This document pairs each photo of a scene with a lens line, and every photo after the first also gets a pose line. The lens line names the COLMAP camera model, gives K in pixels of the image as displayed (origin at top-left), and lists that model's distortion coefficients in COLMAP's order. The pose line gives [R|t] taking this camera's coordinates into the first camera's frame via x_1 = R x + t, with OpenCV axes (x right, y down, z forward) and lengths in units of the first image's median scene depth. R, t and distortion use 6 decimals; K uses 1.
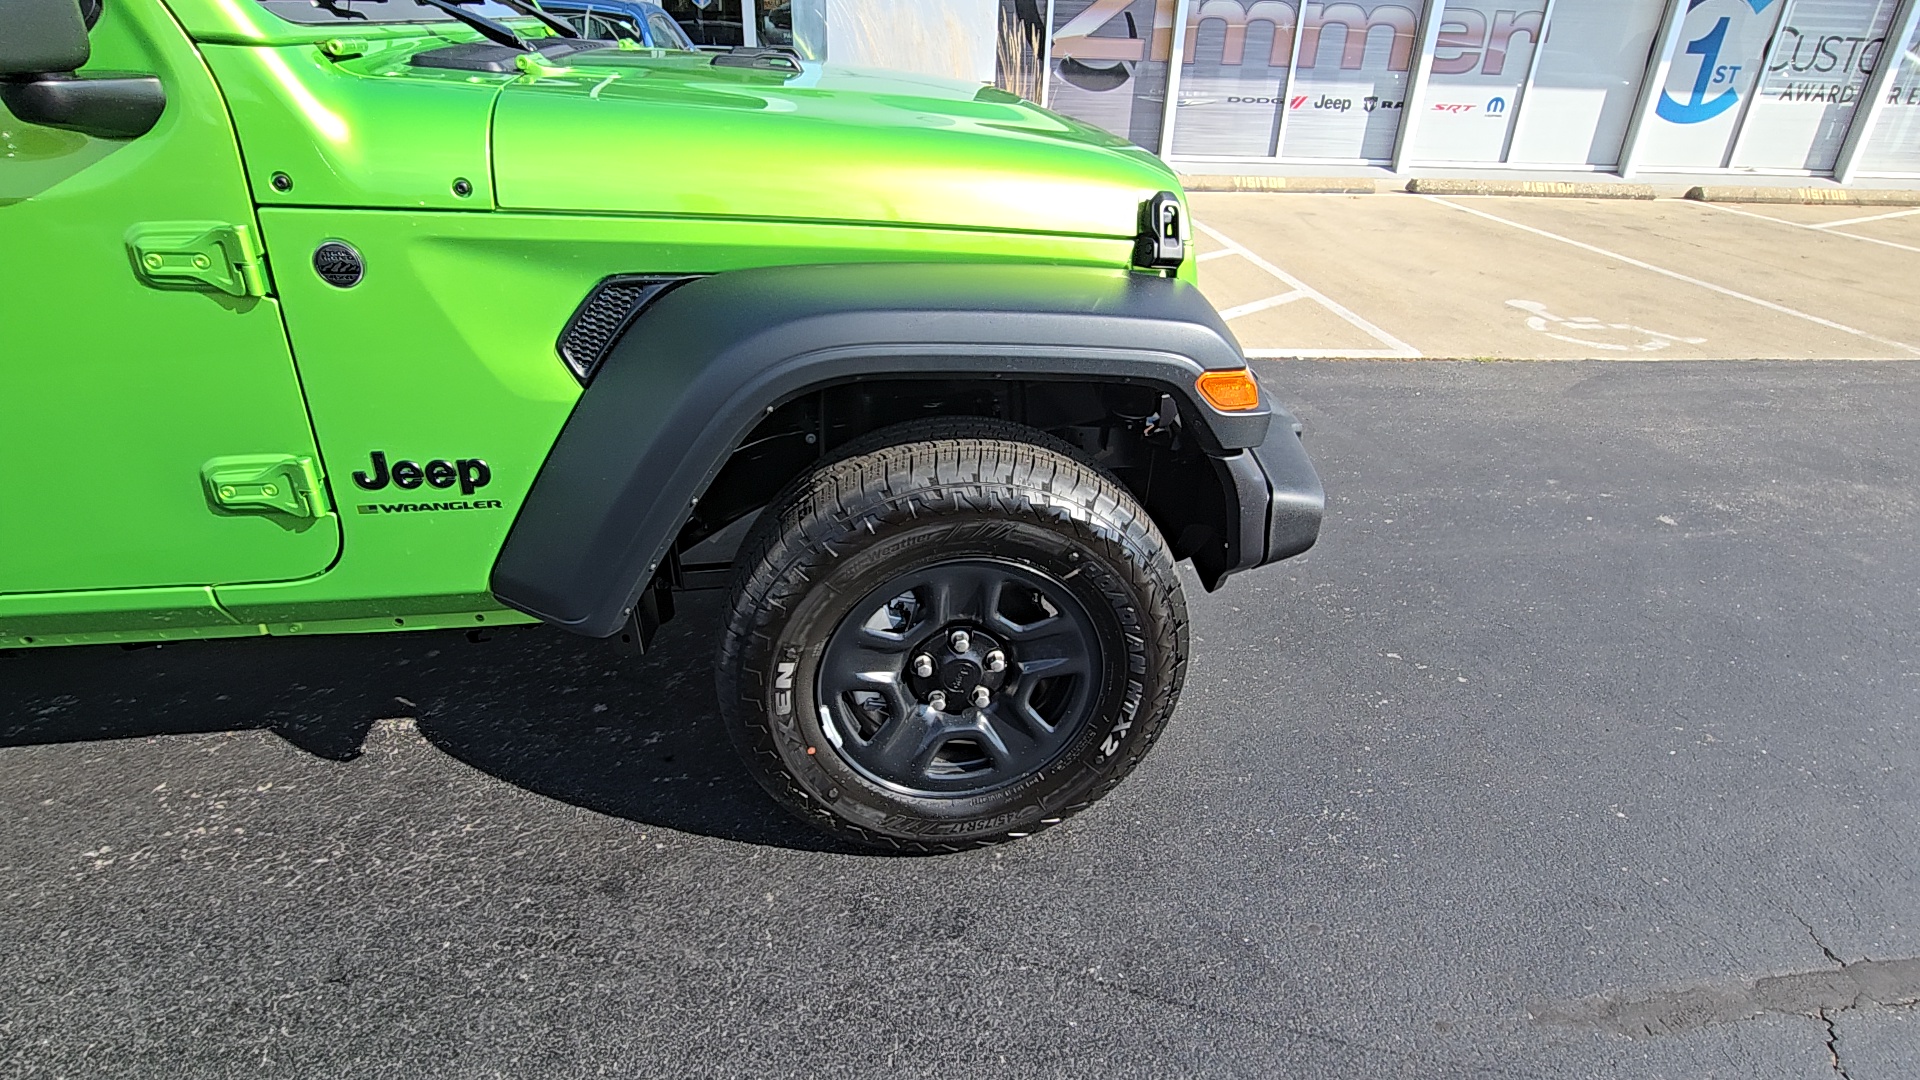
lens RADIAL K [[975.0, 0, 953.6], [0, 975.0, 541.0], [0, 0, 1]] dist [0.000731, -0.000775]
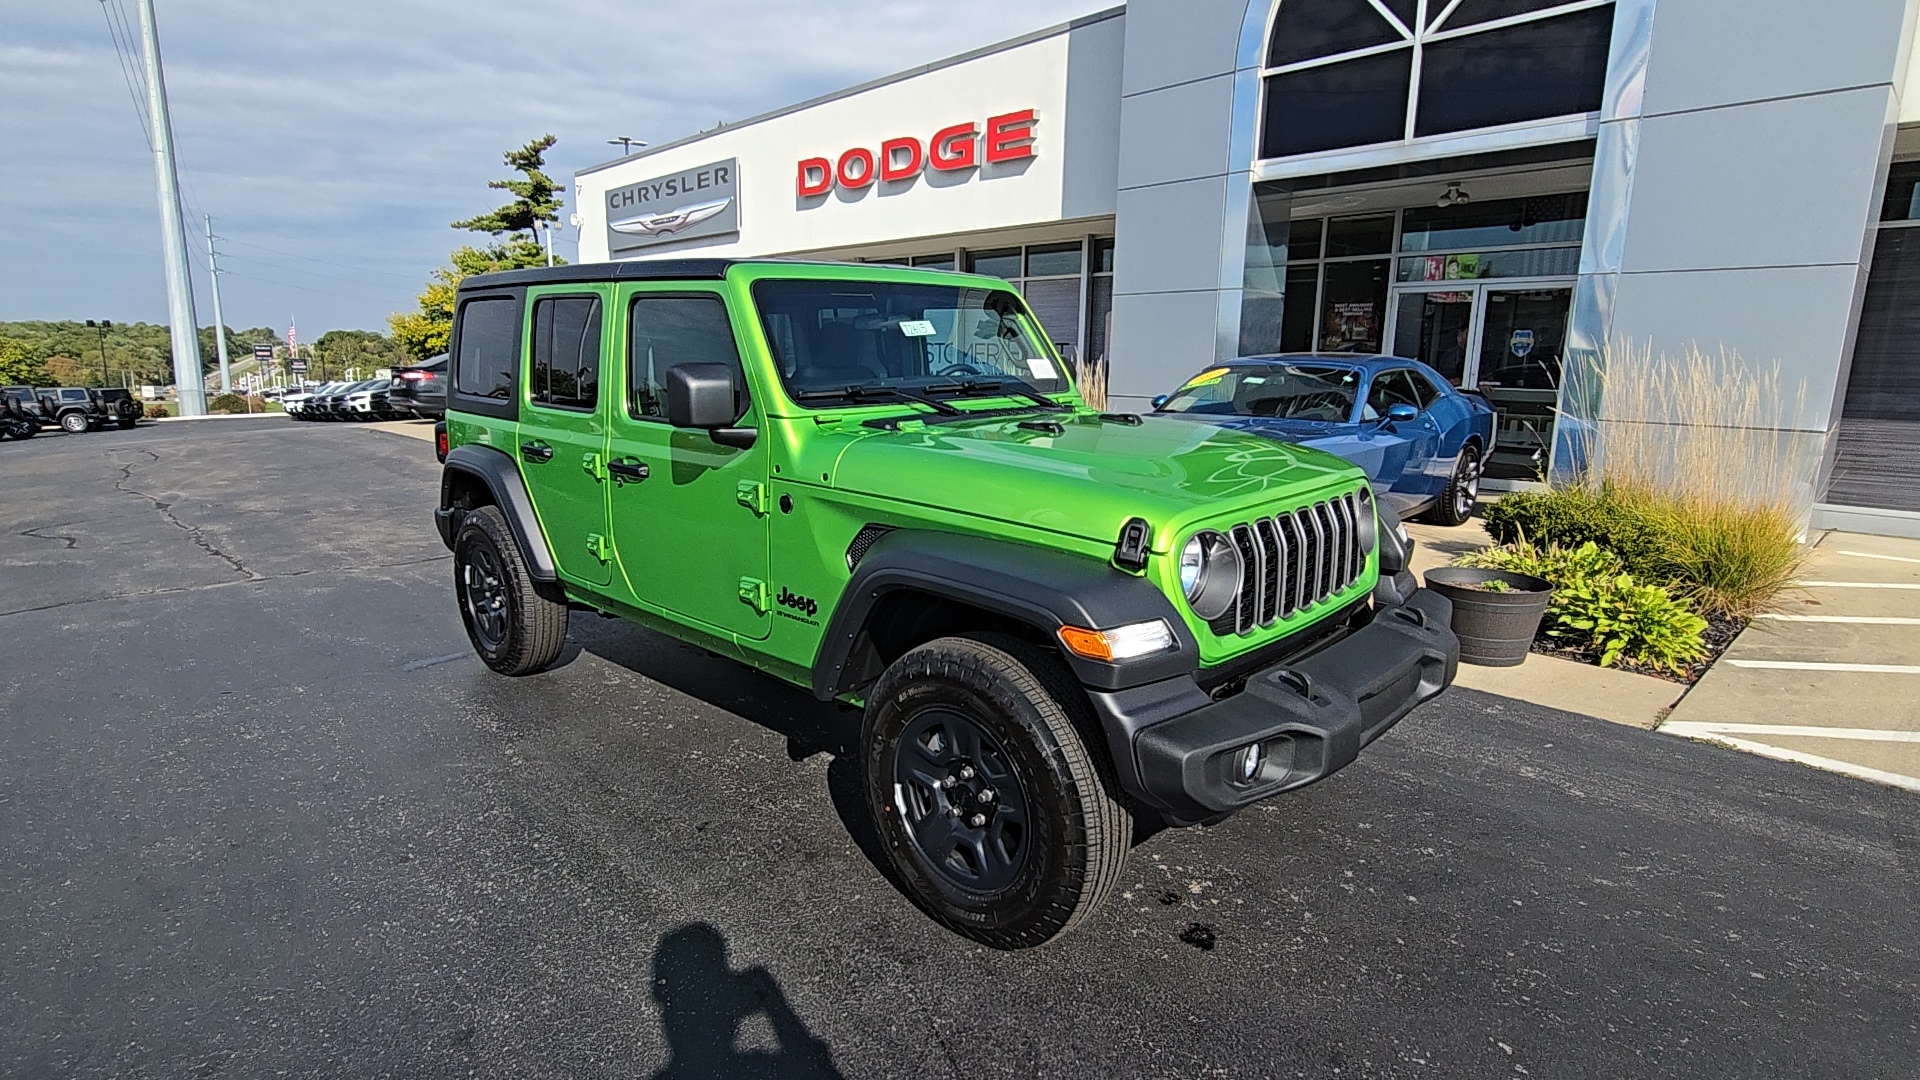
lens RADIAL K [[968.0, 0, 950.2], [0, 968.0, 547.5], [0, 0, 1]] dist [0.000556, -0.000931]
pose [[0.625599, 0.131349, -0.769008, 0.280344], [-0.350459, 0.927982, -0.126601, -0.006401], [0.696997, 0.348707, 0.626577, -0.027078]]
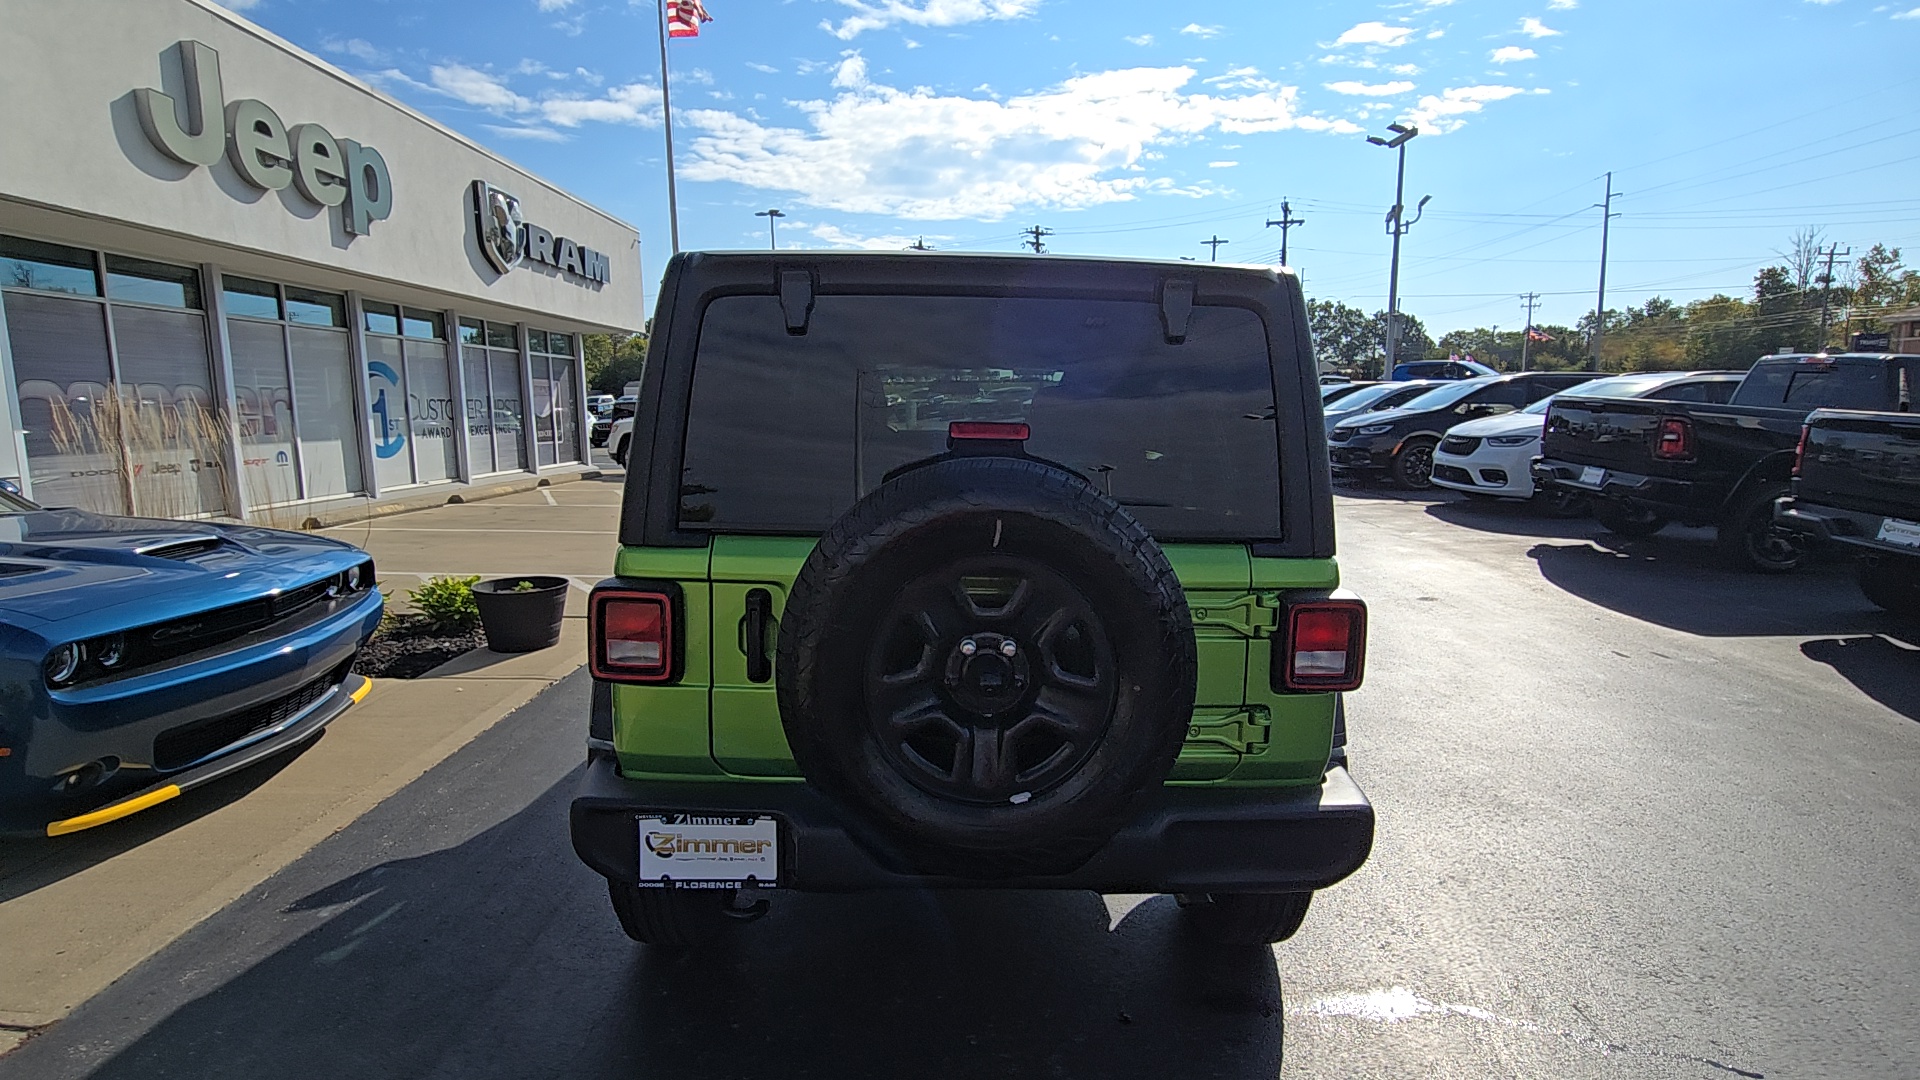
lens RADIAL K [[966.1, 0, 950.9], [0, 966.1, 541.4], [0, 0, 1]] dist [0.000619, 0.000908]
pose [[0.107831, -0.166780, 0.980080, -0.882905], [0.457671, 0.883482, 0.099987, -0.160474], [-0.882559, 0.437772, 0.171597, 0.188971]]
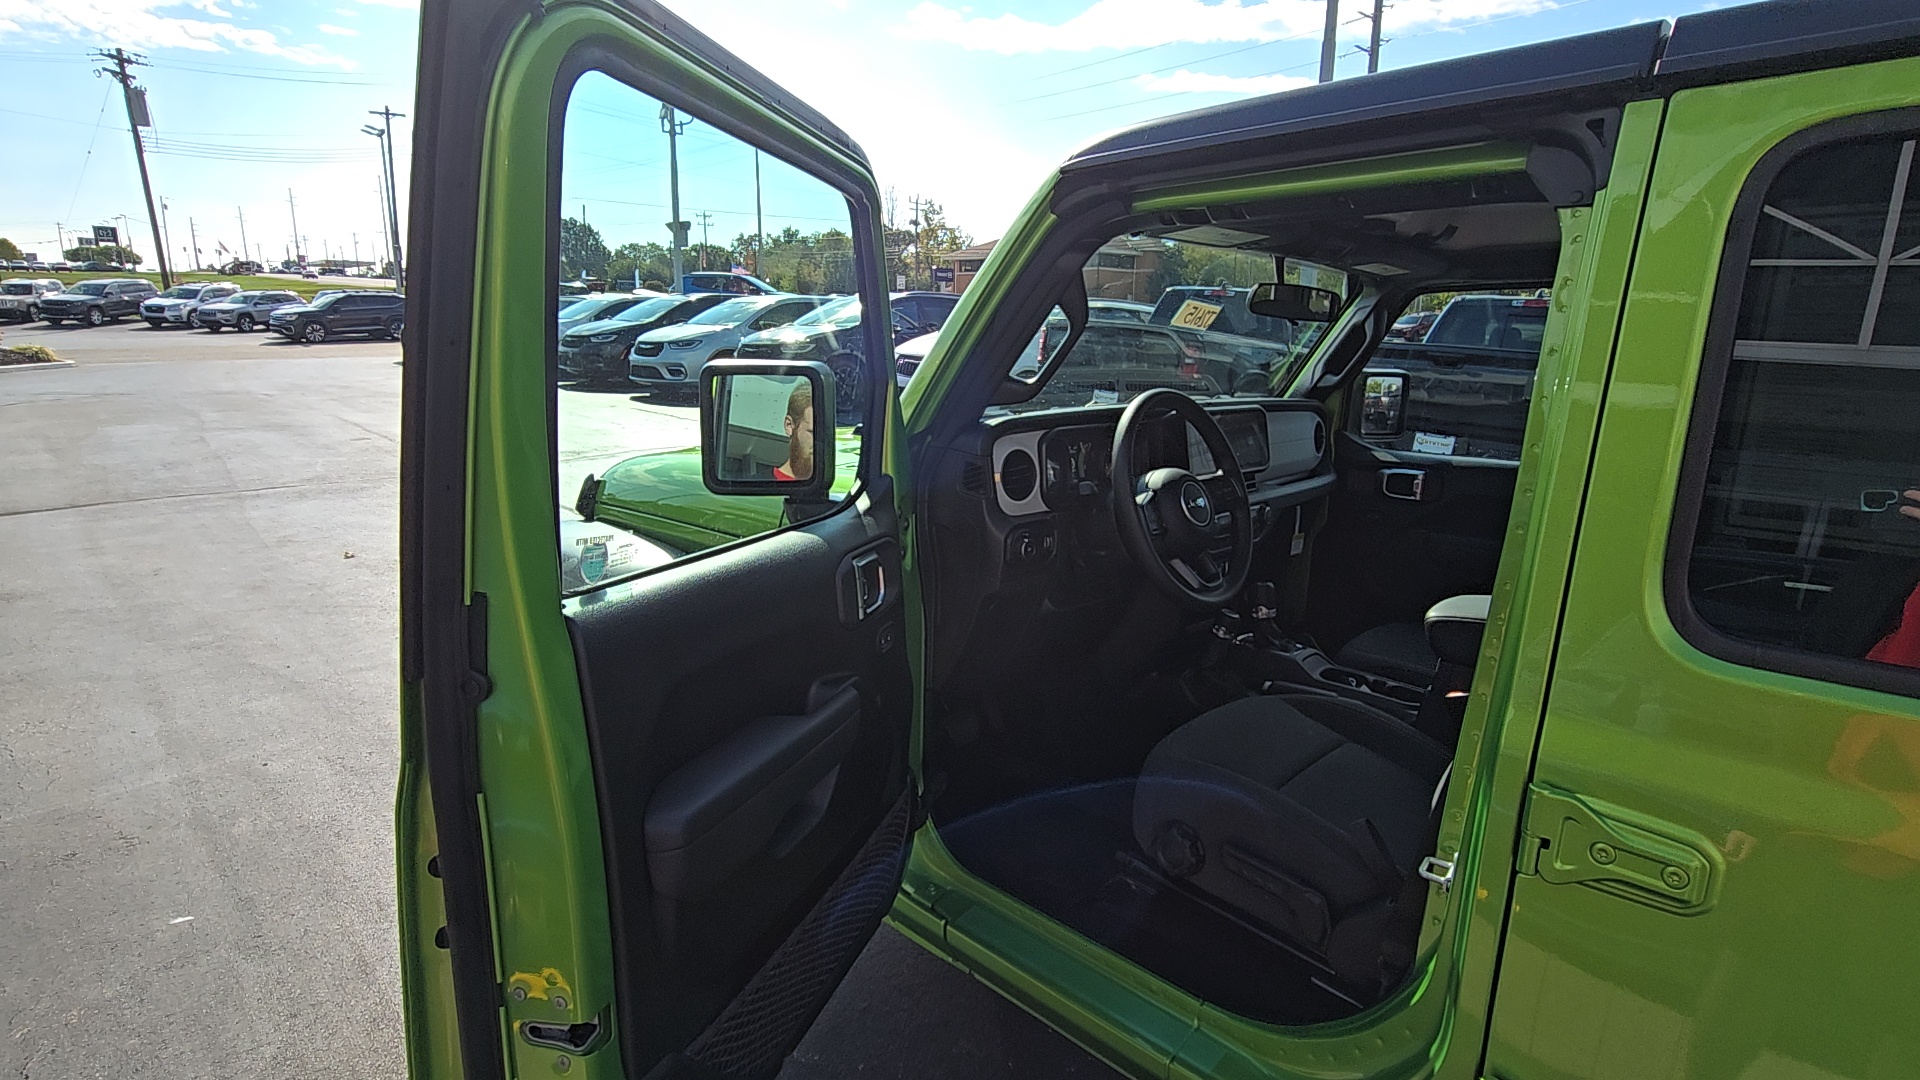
lens RADIAL K [[968.0, 0, 950.2], [0, 968.0, 547.5], [0, 0, 1]] dist [0.000556, -0.000931]
pose [[-0.631154, -0.215818, 0.745028, -0.371445], [0.319571, 0.802851, 0.503294, -0.310915], [-0.706766, 0.555746, -0.437754, 0.501879]]
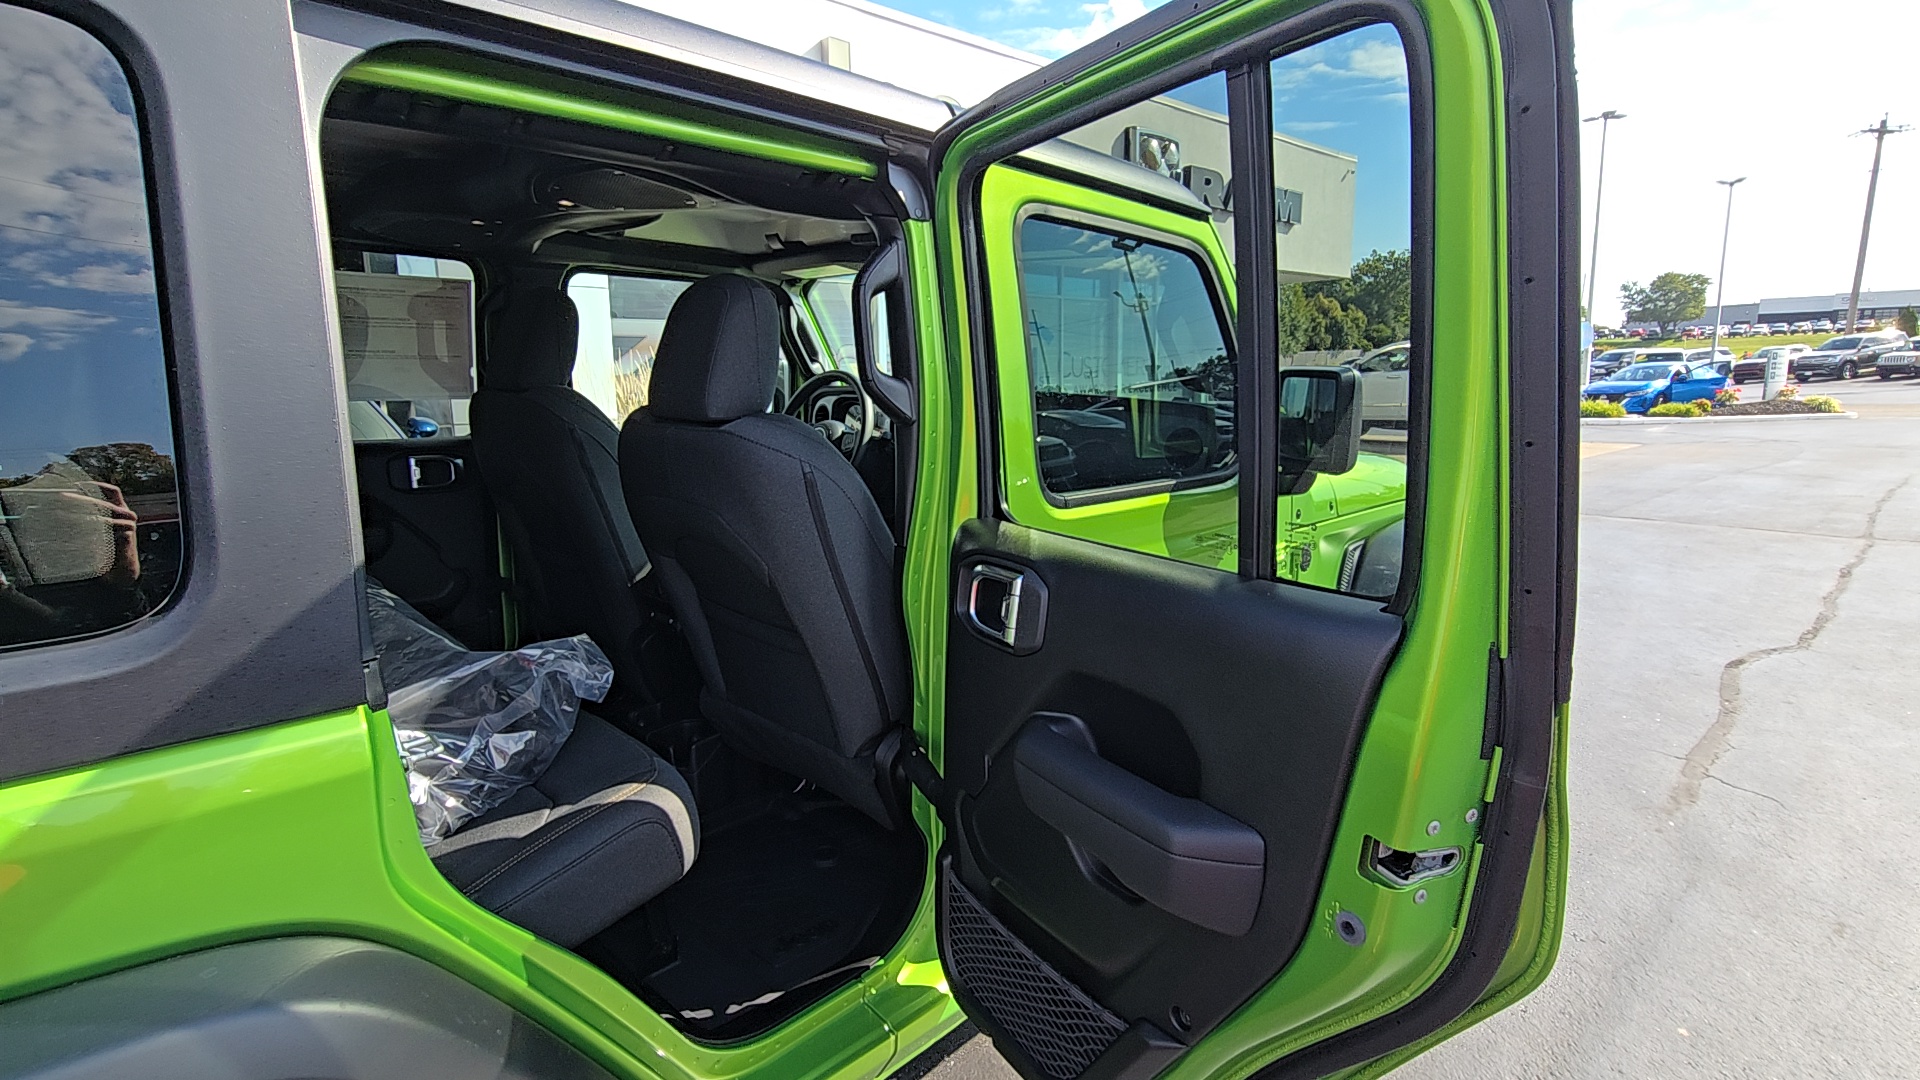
lens RADIAL K [[975.0, 0, 953.6], [0, 975.0, 541.0], [0, 0, 1]] dist [0.000731, -0.000775]
pose [[0.781789, -0.142375, 0.607071, -0.425559], [0.310710, 0.933053, -0.181307, -0.038142], [-0.540615, 0.330367, 0.773688, 0.002762]]
